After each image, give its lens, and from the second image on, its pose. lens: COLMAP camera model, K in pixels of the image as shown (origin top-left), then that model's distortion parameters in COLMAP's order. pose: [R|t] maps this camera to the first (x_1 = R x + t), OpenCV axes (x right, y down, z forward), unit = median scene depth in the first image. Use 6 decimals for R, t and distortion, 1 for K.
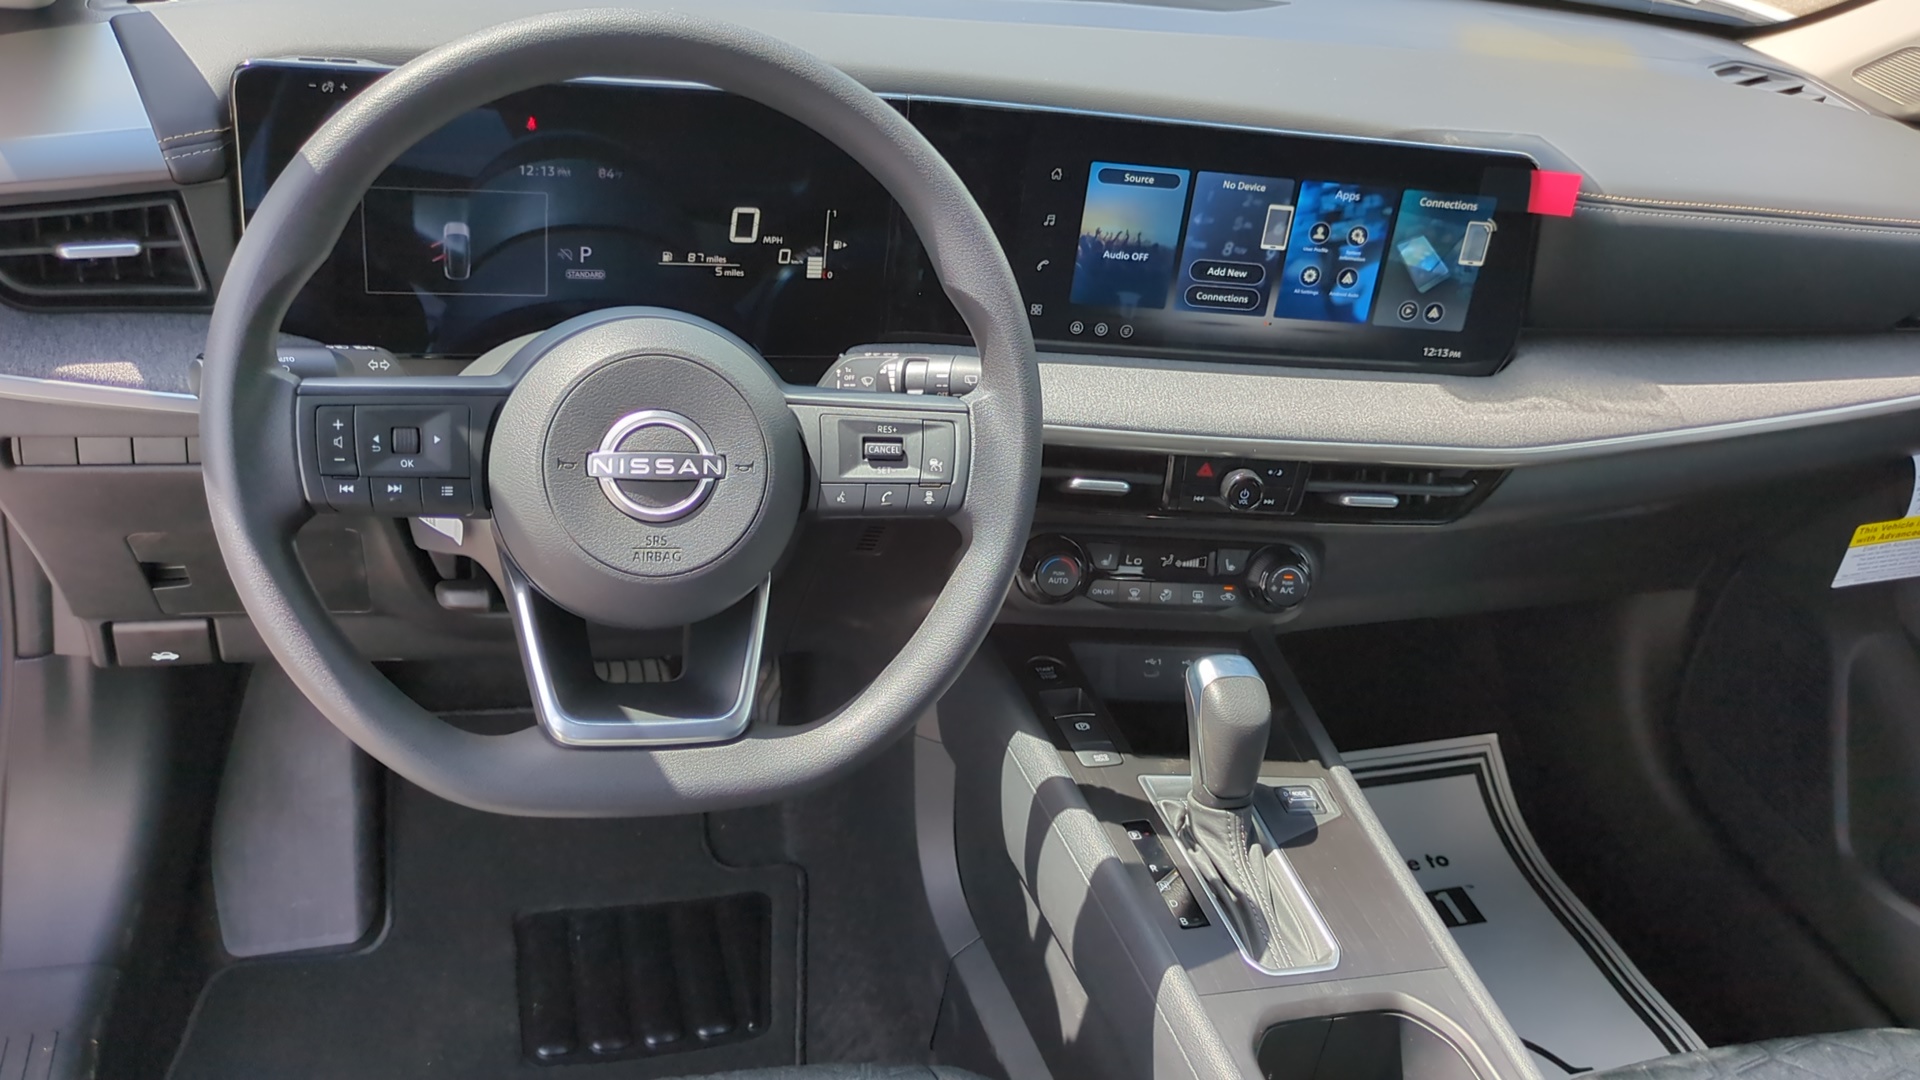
lens RADIAL K [[1566.1, 0, 970.1], [0, 1566.1, 538.4], [0, 0, 1]] dist [0.005617, 0.000208]
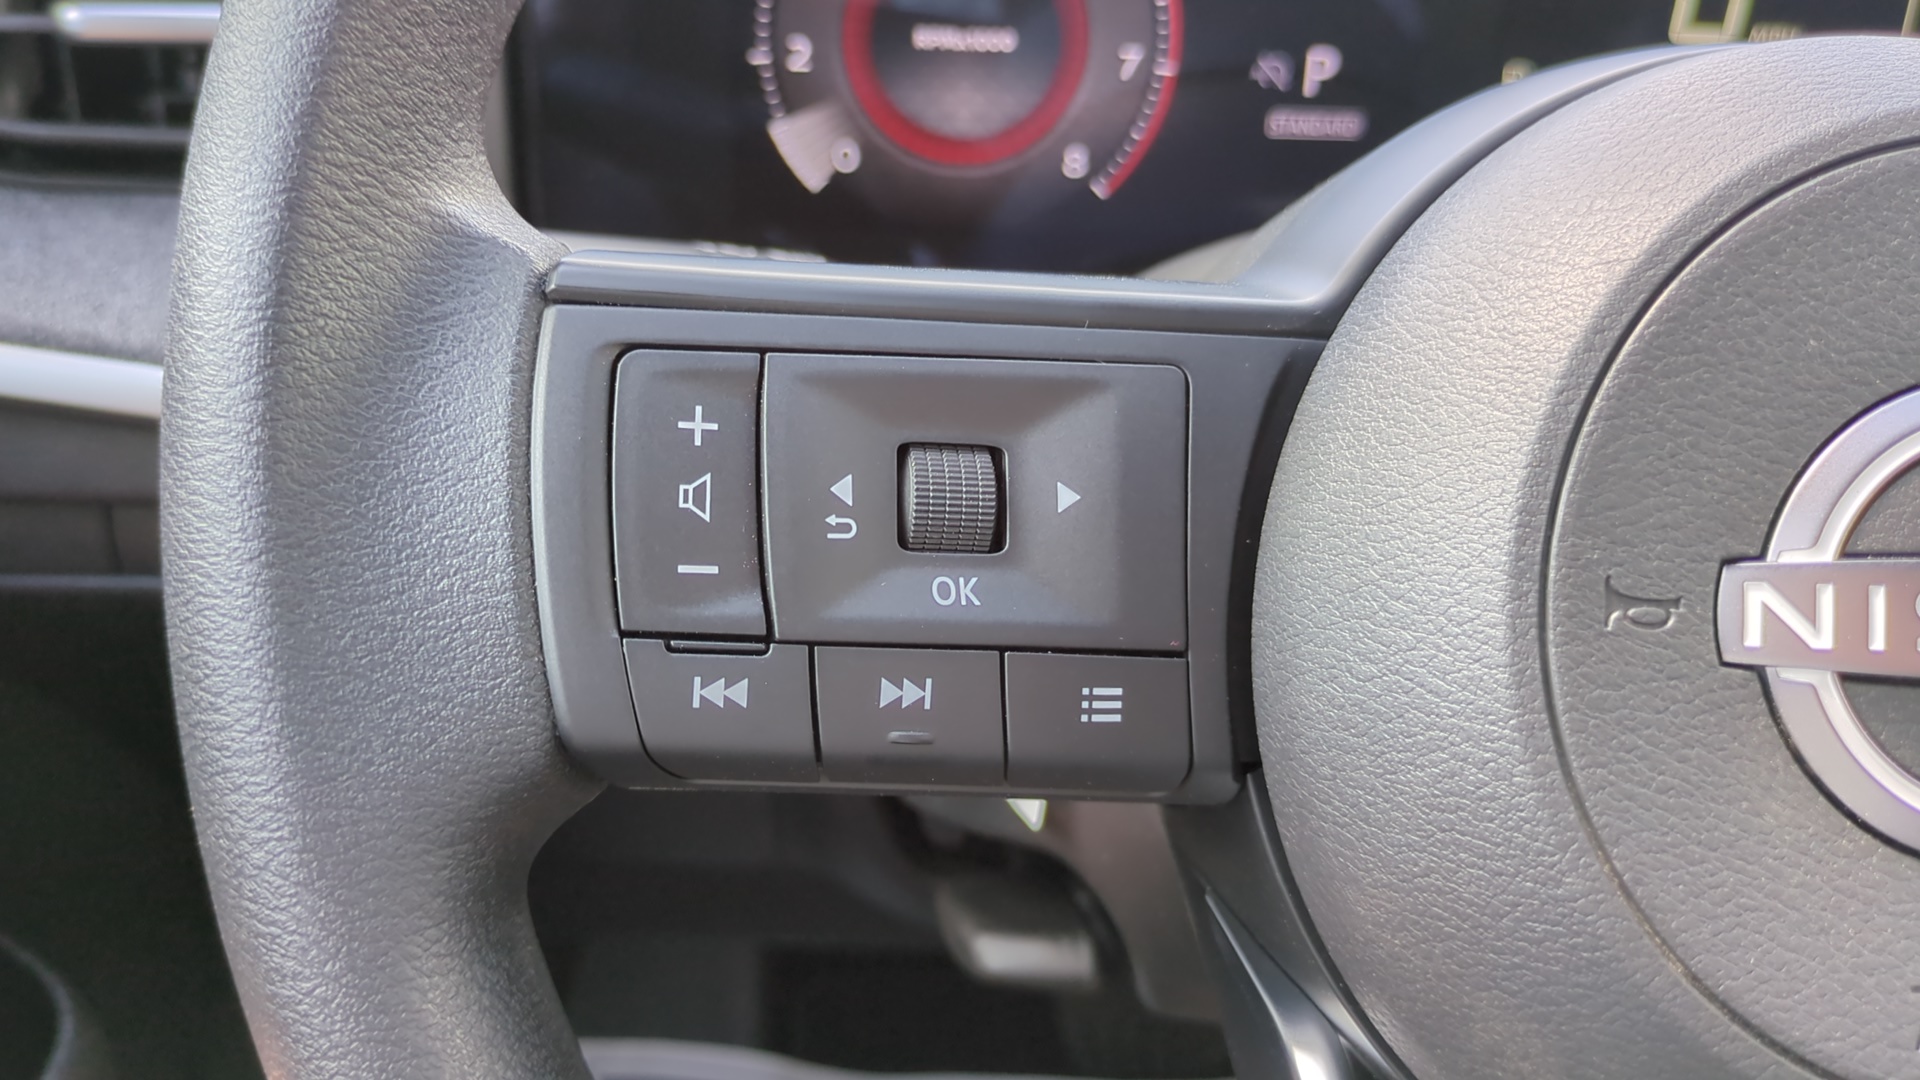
lens RADIAL K [[1566.1, 0, 955.3], [0, 1566.1, 534.7], [0, 0, 1]] dist [0.005617, 0.000208]
pose [[0.968612, 0.009058, -0.248414, -0.272267], [-0.029332, 0.996519, -0.078036, -0.034028], [0.246842, 0.082873, 0.965505, 0.695233]]
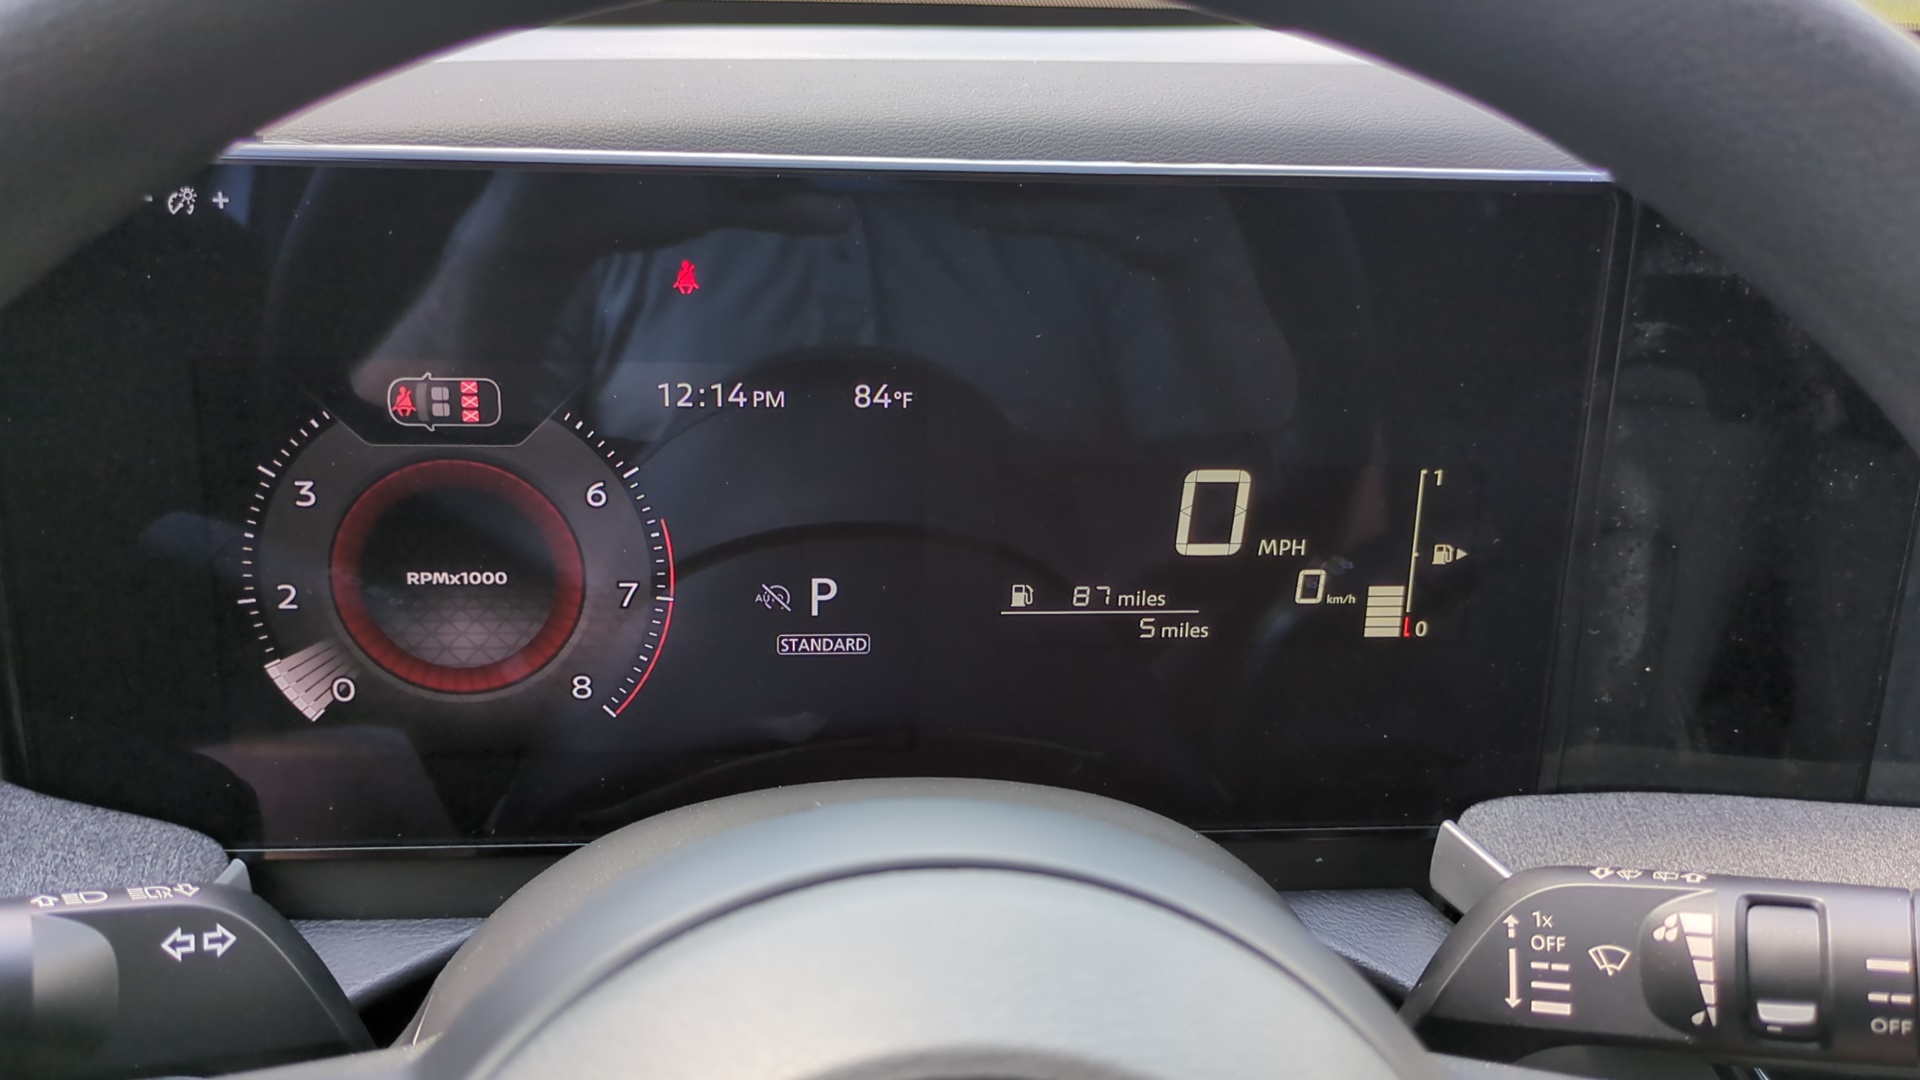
lens RADIAL K [[1566.1, 0, 968.2], [0, 1566.1, 543.9], [0, 0, 1]] dist [0.005617, 0.000208]
pose [[0.974635, -0.028592, -0.221967, -0.137757], [-0.012725, 0.983120, -0.182516, -0.140502], [0.223439, 0.180711, 0.957820, 0.717057]]
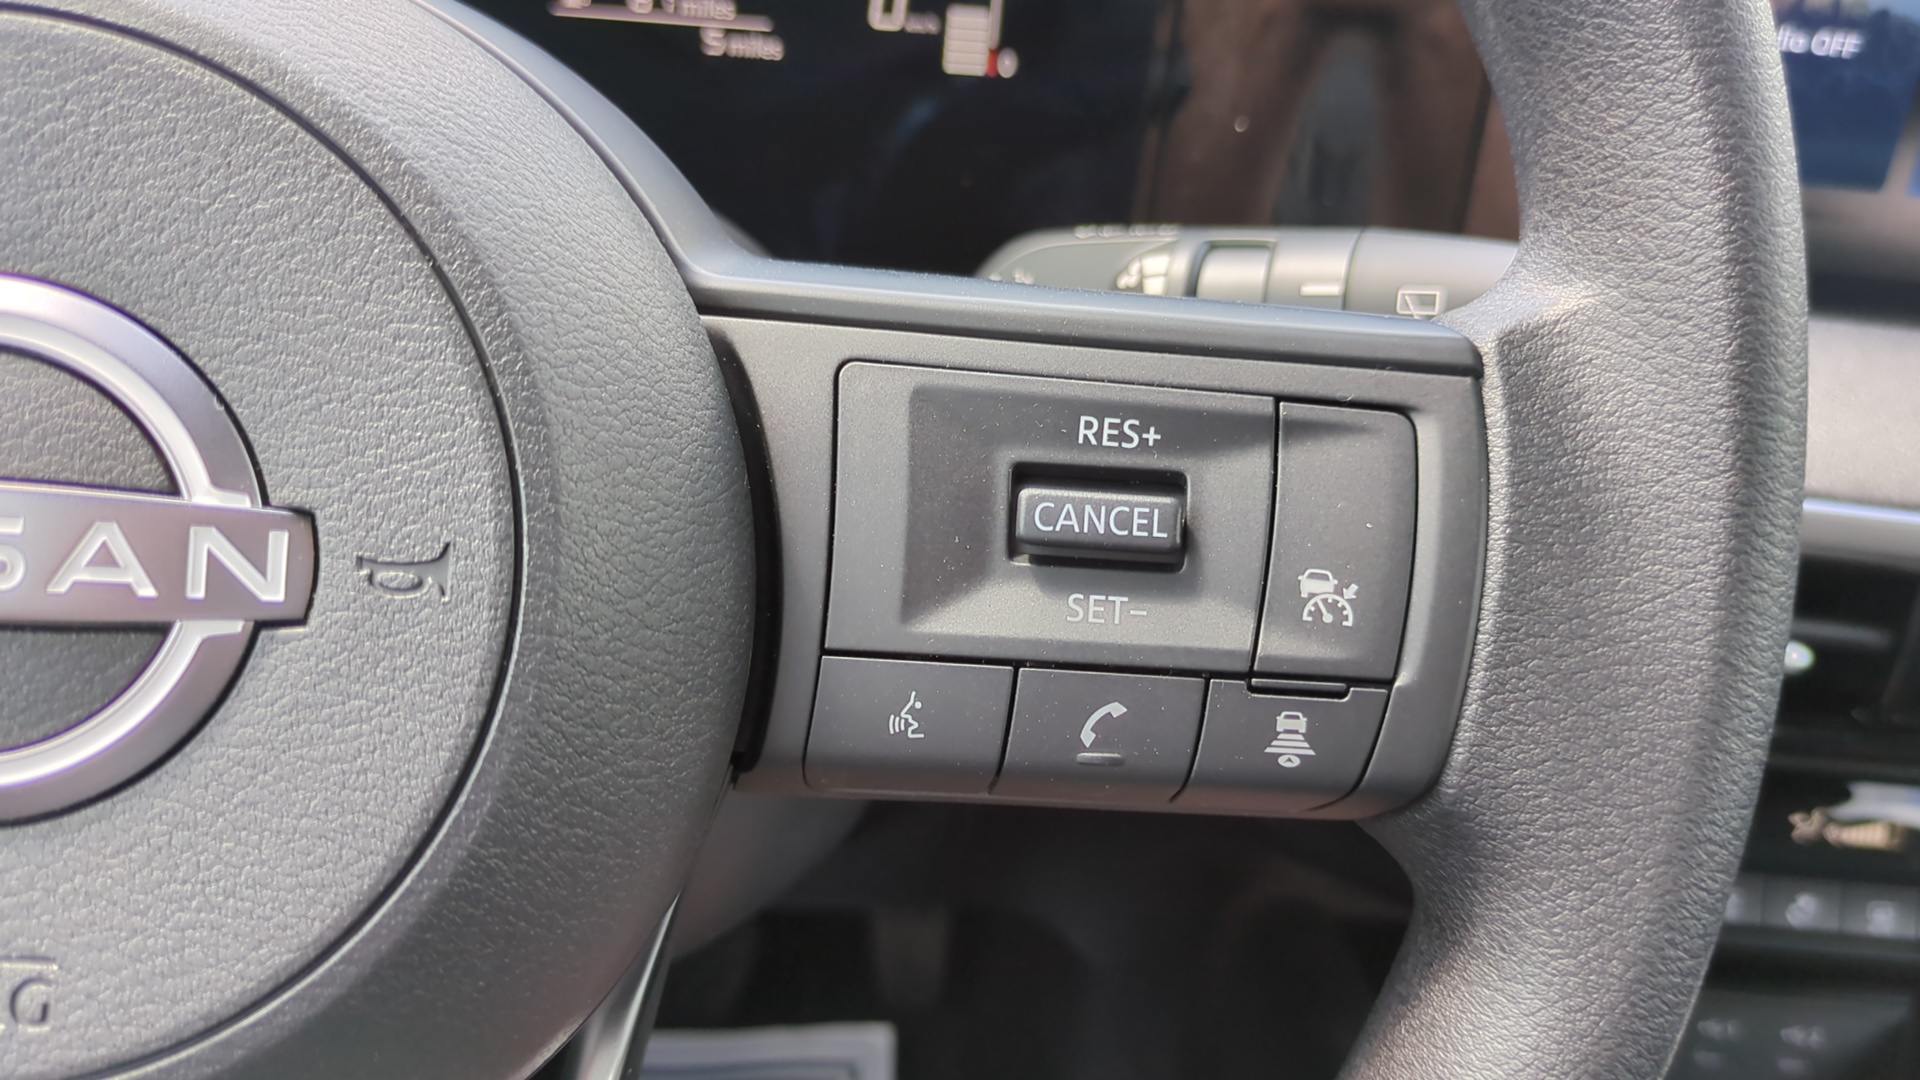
lens RADIAL K [[1566.1, 0, 964.9], [0, 1566.1, 536.3], [0, 0, 1]] dist [0.005617, 0.000208]
pose [[0.983762, 0.043465, -0.174133, -0.034048], [-0.052541, 0.997471, -0.047855, -0.041768], [0.171613, 0.056227, 0.983559, 0.764764]]
